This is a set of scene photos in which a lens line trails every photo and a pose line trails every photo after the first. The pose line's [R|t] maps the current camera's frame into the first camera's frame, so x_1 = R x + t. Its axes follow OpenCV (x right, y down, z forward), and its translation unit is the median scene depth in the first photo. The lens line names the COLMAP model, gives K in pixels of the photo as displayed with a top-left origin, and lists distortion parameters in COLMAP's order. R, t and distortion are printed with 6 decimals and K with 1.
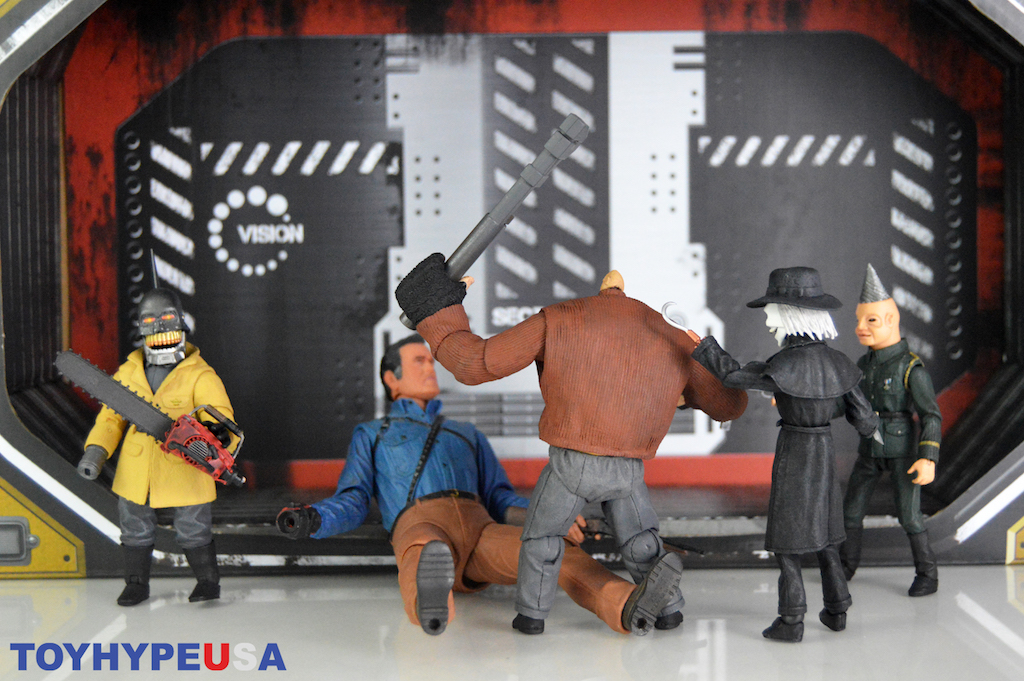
lens RADIAL K [[1626.6, 0, 513.9], [0, 1626.6, 344.9], [0, 0, 1]] dist [-0.059962, 0.000000]
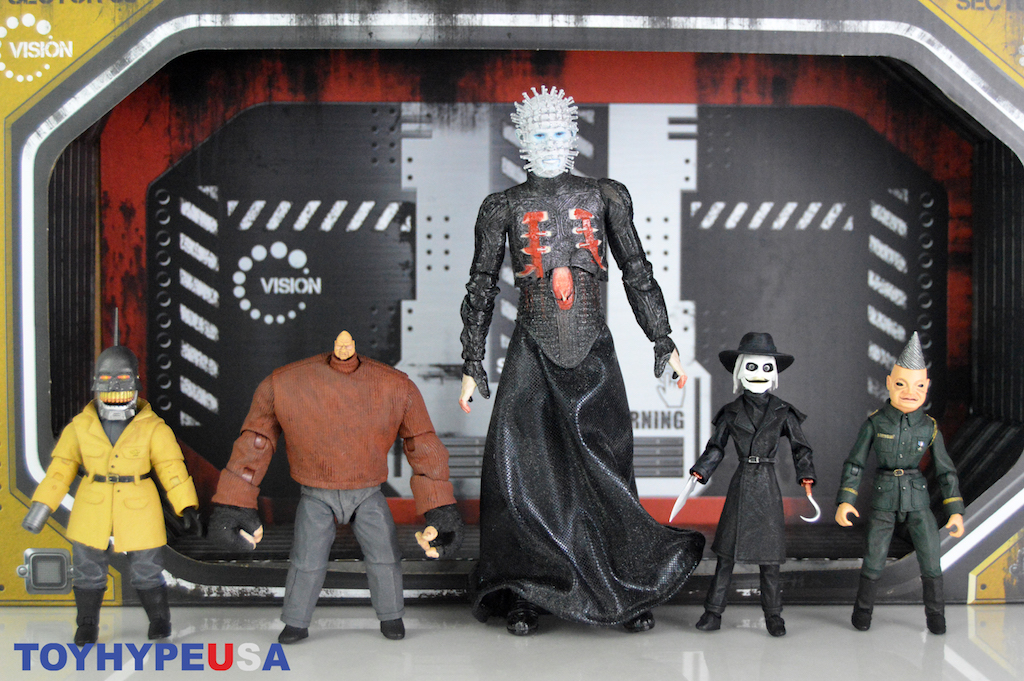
lens RADIAL K [[1700.7, 0, 510.3], [0, 1700.7, 333.9], [0, 0, 1]] dist [-0.064657, 0.000000]
pose [[0.999750, 0.014844, 0.016700, -0.023329], [-0.014657, 0.999829, -0.011293, -0.026100], [-0.016865, 0.011046, 0.999797, -0.123658]]
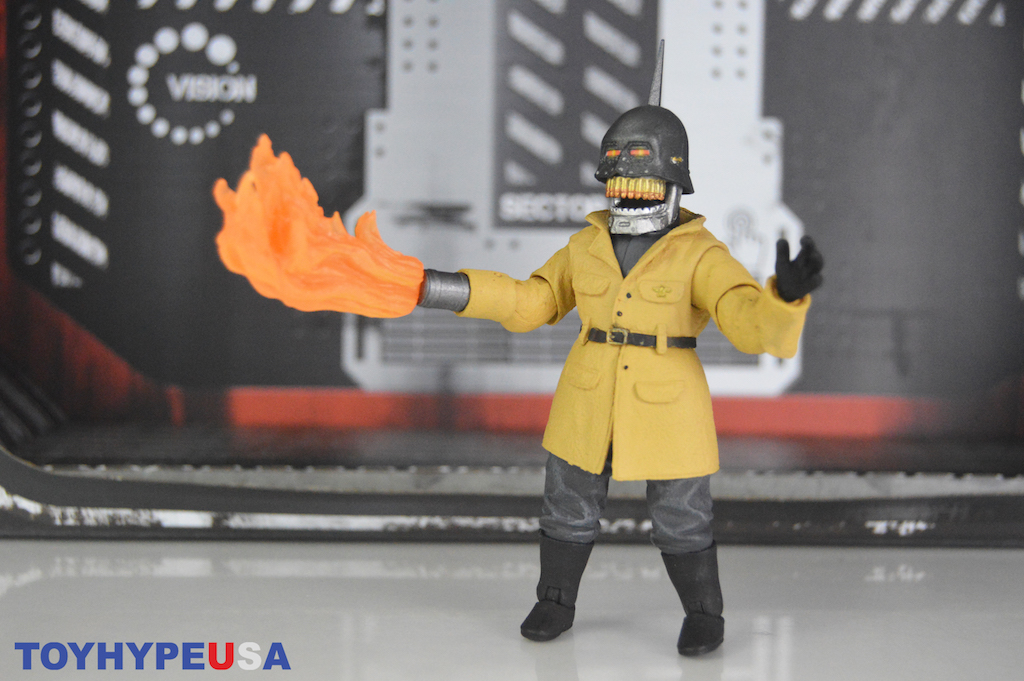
lens RADIAL K [[1416.0, 0, 498.2], [0, 1416.0, 364.6], [0, 0, 1]] dist [-0.037114, 0.000000]
pose [[0.999323, 0.027044, 0.024937, -0.029267], [-0.027570, 0.999399, 0.020993, 0.043062], [-0.024354, -0.021667, 0.999469, 0.337287]]
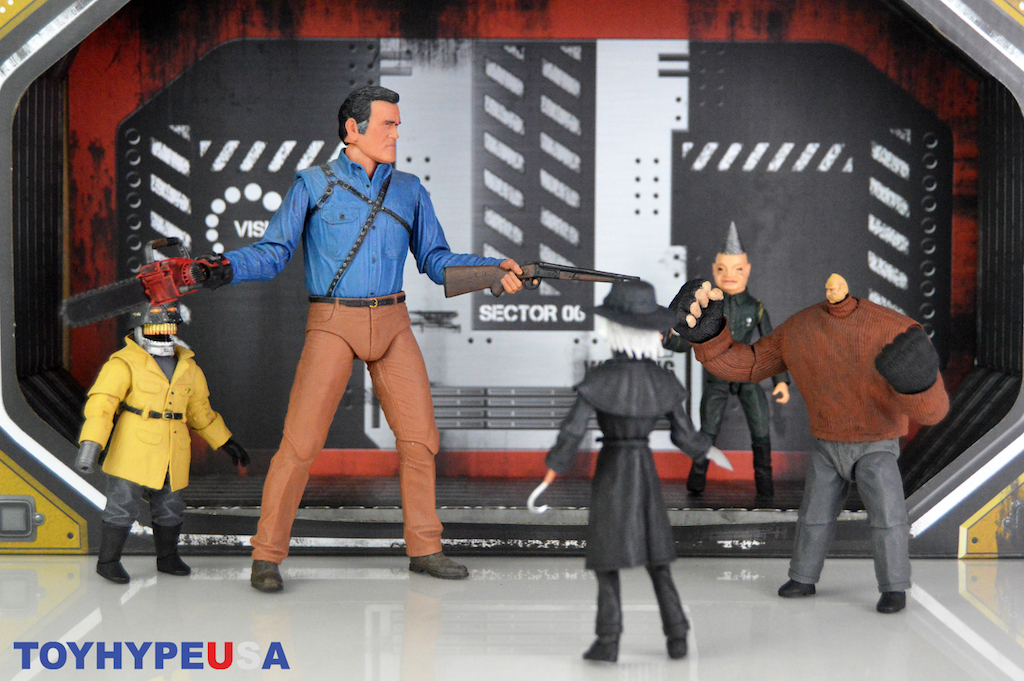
lens RADIAL K [[1967.9, 0, 521.6], [0, 1967.9, 346.9], [0, 0, 1]] dist [-0.060157, 0.000000]
pose [[0.999808, 0.017687, -0.008451, 0.025039], [-0.017606, 0.999800, 0.009470, -0.008185], [0.008617, -0.009319, 0.999919, -0.250336]]
